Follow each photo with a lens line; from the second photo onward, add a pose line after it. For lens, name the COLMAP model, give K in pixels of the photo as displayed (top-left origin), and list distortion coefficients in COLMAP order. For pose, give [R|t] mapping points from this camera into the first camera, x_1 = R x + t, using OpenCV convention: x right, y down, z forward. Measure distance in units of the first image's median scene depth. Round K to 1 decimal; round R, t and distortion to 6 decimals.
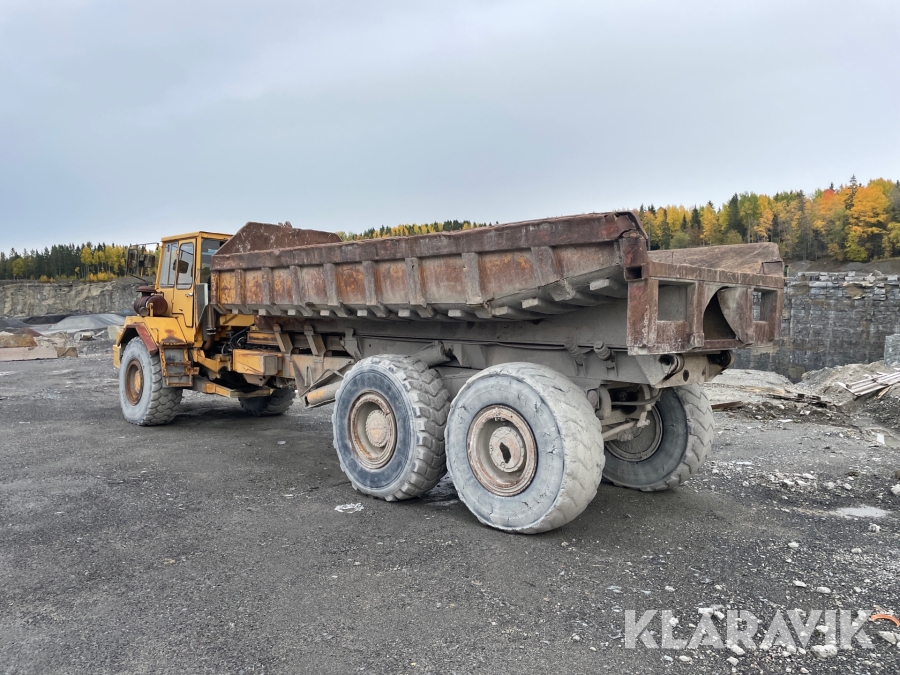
lens RADIAL K [[673.2, 0, 450.7], [0, 673.2, 329.9], [0, 0, 1]] dist [0.046773, -0.001338]
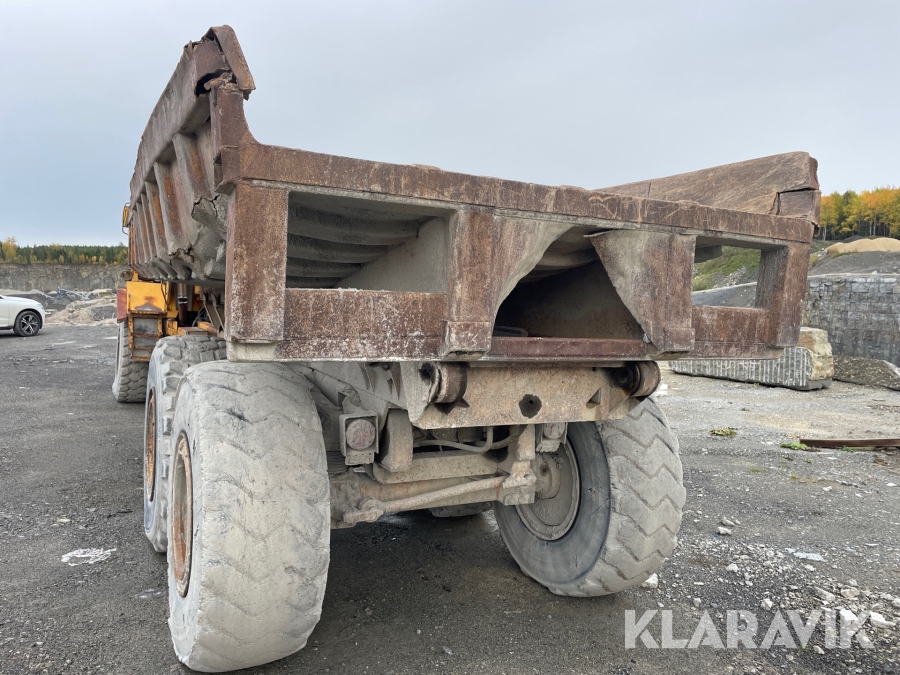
lens RADIAL K [[673.2, 0, 450.7], [0, 673.2, 329.9], [0, 0, 1]] dist [0.046773, -0.001338]
pose [[0.949636, 0.051390, -0.309114, 0.388344], [-0.044153, 0.998563, 0.030366, -0.002012], [0.310230, -0.015188, 0.950540, 0.443452]]
